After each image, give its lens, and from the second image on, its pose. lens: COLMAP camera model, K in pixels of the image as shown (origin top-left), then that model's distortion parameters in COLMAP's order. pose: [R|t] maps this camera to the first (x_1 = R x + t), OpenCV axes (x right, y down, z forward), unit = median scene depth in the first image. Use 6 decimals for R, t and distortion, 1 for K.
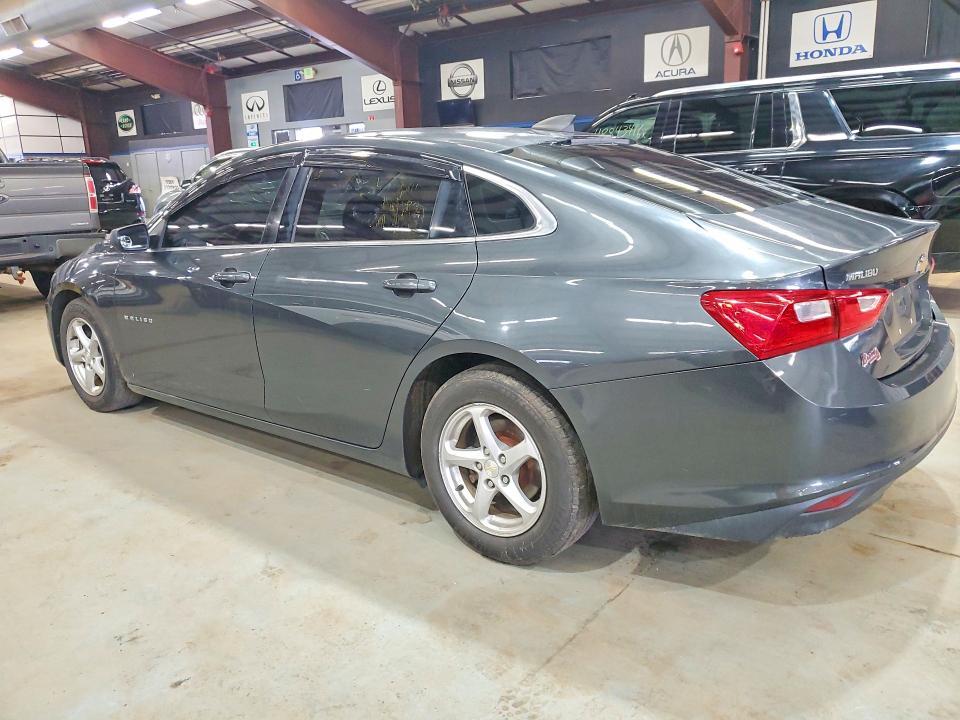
lens RADIAL K [[736.3, 0, 475.8], [0, 736.3, 359.3], [0, 0, 1]] dist [0.000451, -0.011321]
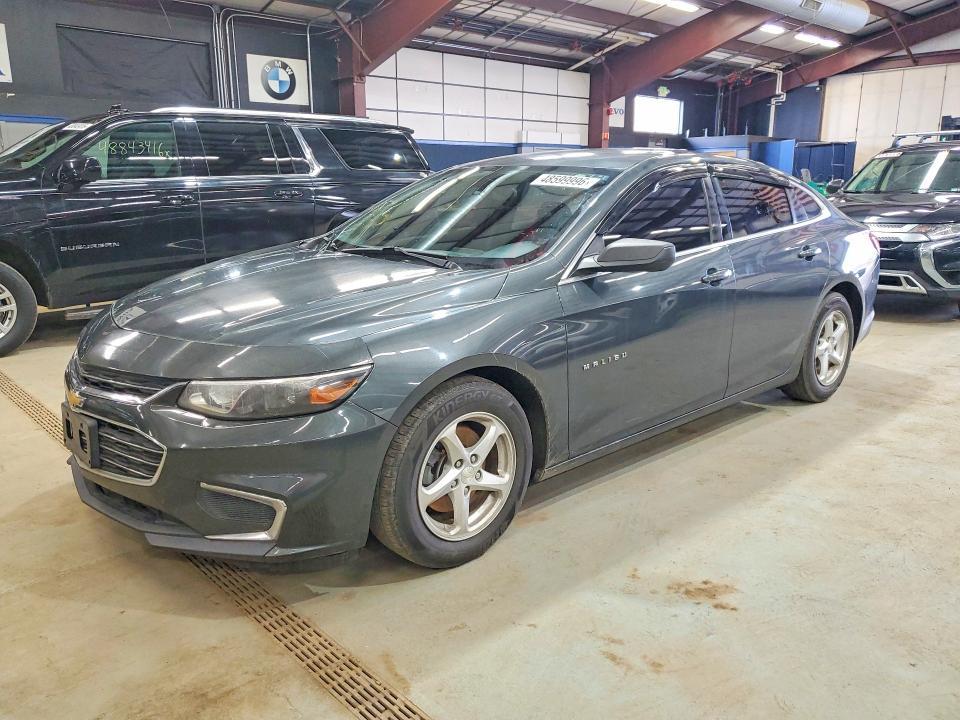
lens RADIAL K [[736.3, 0, 474.8], [0, 736.3, 360.7], [0, 0, 1]] dist [0.000451, -0.011321]
pose [[0.162405, -0.201624, 0.965905, -1.485818], [0.239986, 0.957578, 0.159535, -0.255793], [-0.957095, 0.205894, 0.203902, 1.156524]]
